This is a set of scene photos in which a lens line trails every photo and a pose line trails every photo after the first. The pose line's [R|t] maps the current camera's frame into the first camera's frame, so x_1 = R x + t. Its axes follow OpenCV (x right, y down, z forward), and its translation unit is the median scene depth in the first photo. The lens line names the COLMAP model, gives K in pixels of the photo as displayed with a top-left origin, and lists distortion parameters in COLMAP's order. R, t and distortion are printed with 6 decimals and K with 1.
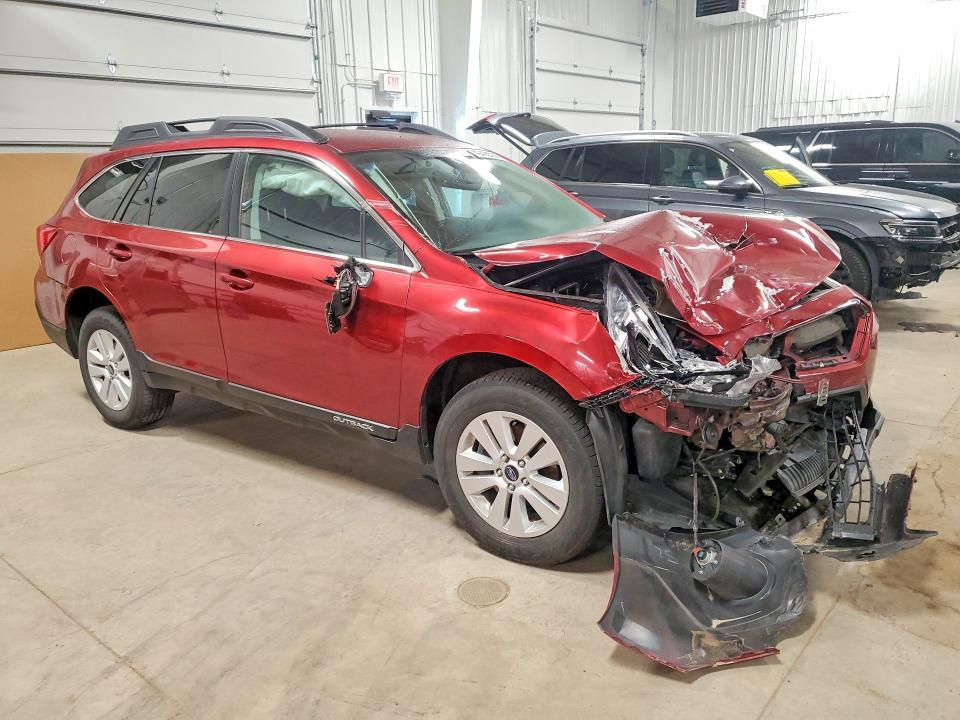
lens RADIAL K [[754.9, 0, 480.0], [0, 754.9, 360.0], [0, 0, 1]] dist [0.004697, -0.000946]
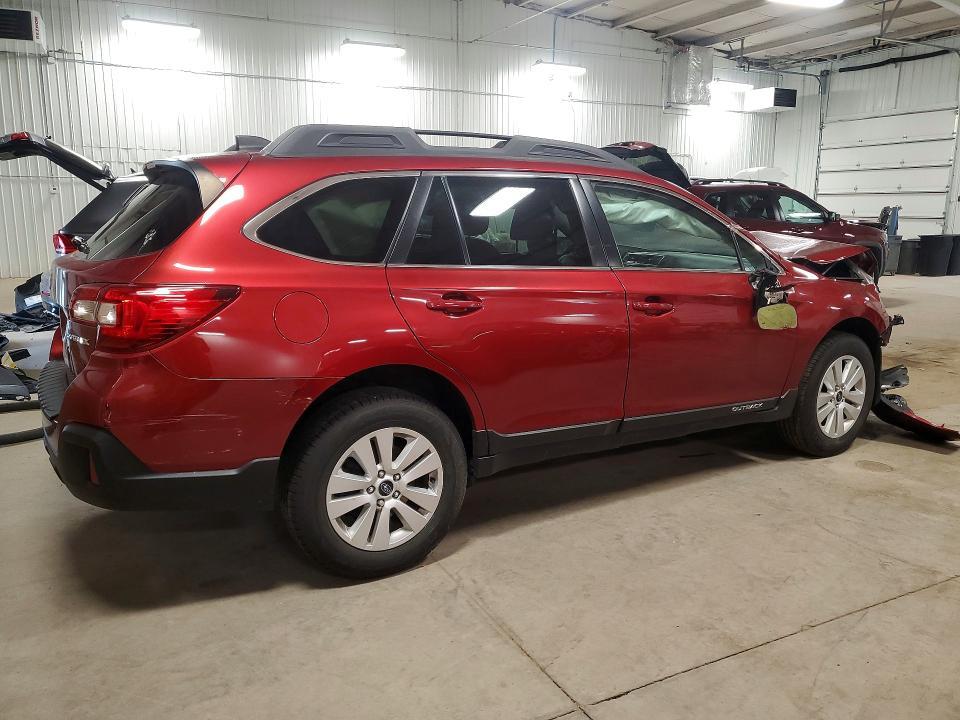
lens RADIAL K [[754.9, 0, 480.0], [0, 754.9, 360.0], [0, 0, 1]] dist [0.004697, -0.000946]
pose [[0.390493, -0.163637, 0.905946, -1.324411], [0.221027, 0.971957, 0.080291, -0.169037], [-0.893679, 0.168886, 0.415711, 0.806454]]
